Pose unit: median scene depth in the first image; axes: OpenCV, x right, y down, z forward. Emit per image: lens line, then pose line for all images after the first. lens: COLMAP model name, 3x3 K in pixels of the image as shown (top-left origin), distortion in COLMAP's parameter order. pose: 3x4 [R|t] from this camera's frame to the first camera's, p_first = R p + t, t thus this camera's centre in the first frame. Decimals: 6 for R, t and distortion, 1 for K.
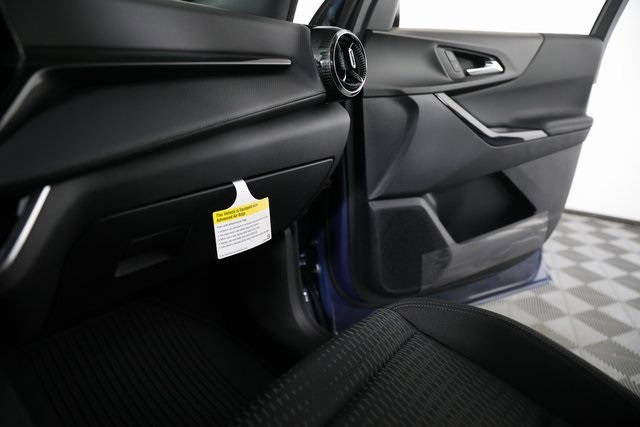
lens RADIAL K [[427.0, 0, 312.8], [0, 427.0, 214.5], [0, 0, 1]] dist [-0.115284, 0.079905]
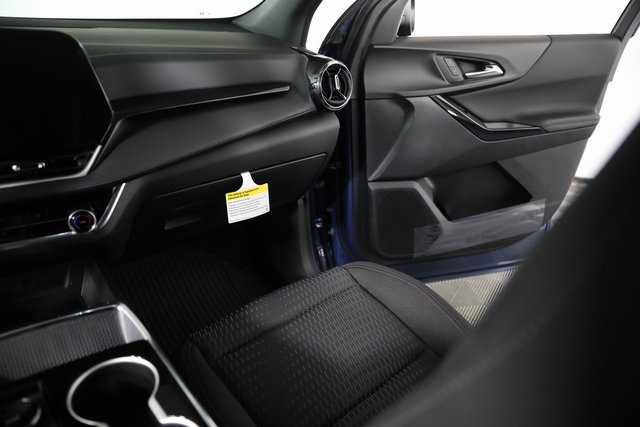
lens RADIAL K [[427.0, 0, 312.8], [0, 427.0, 214.5], [0, 0, 1]] dist [-0.115284, 0.079905]
pose [[0.983878, 0.082807, -0.158518, 0.167491], [-0.065146, 0.991395, 0.113544, -0.064179], [0.166557, -0.101386, 0.980806, -0.238772]]
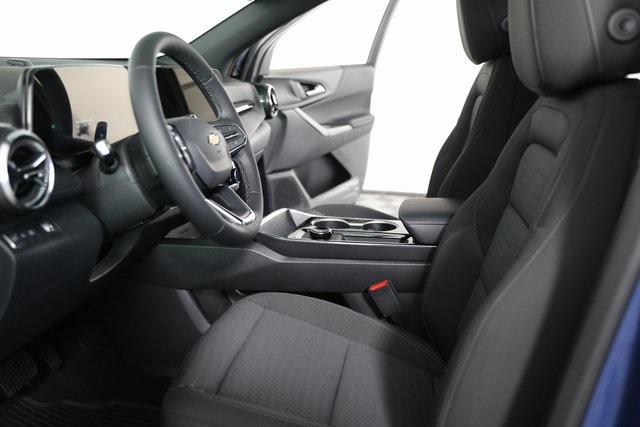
lens RADIAL K [[554.2, 0, 320.0], [0, 554.2, 213.5], [0, 0, 1]] dist [-0.001013, -0.000147]
pose [[0.876779, -0.118579, 0.466044, -0.674760], [0.136374, 0.990647, -0.004505, 0.149131], [-0.461151, 0.067507, 0.884750, -0.953697]]
